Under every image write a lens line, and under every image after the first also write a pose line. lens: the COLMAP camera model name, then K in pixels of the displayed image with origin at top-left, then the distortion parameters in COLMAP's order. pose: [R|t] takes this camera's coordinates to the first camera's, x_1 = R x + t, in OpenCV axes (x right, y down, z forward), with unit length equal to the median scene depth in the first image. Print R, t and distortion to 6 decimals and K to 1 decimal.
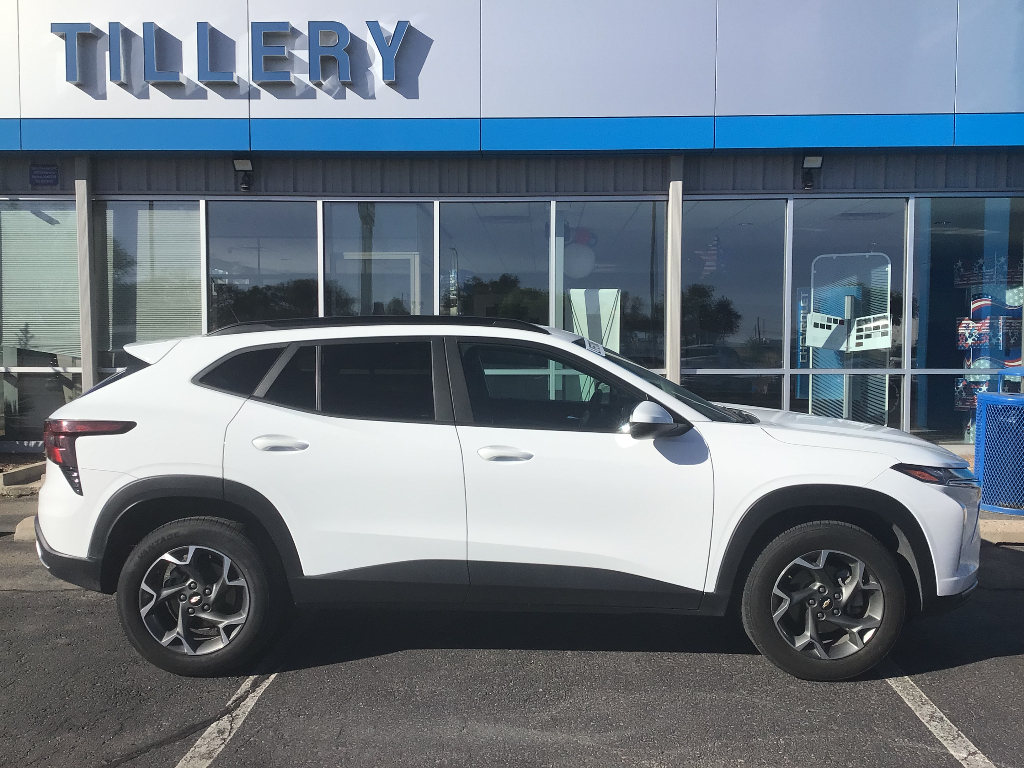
lens RADIAL K [[913.0, 0, 517.9], [0, 913.0, 386.3], [0, 0, 1]] dist [0.057272, -0.048686]
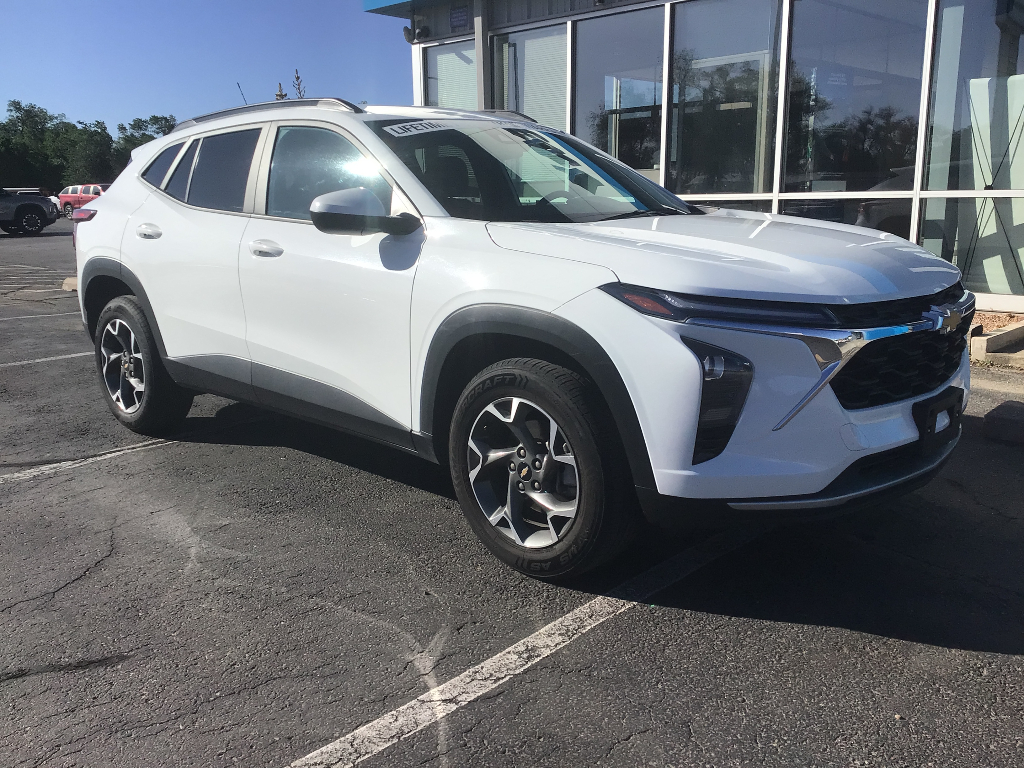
lens RADIAL K [[913.0, 0, 515.1], [0, 913.0, 378.4], [0, 0, 1]] dist [0.057272, -0.048686]
pose [[0.739758, 0.124991, -0.661162, 0.792122], [-0.023237, 0.986755, 0.160544, 0.049487], [0.672472, -0.103400, 0.732865, 0.480766]]
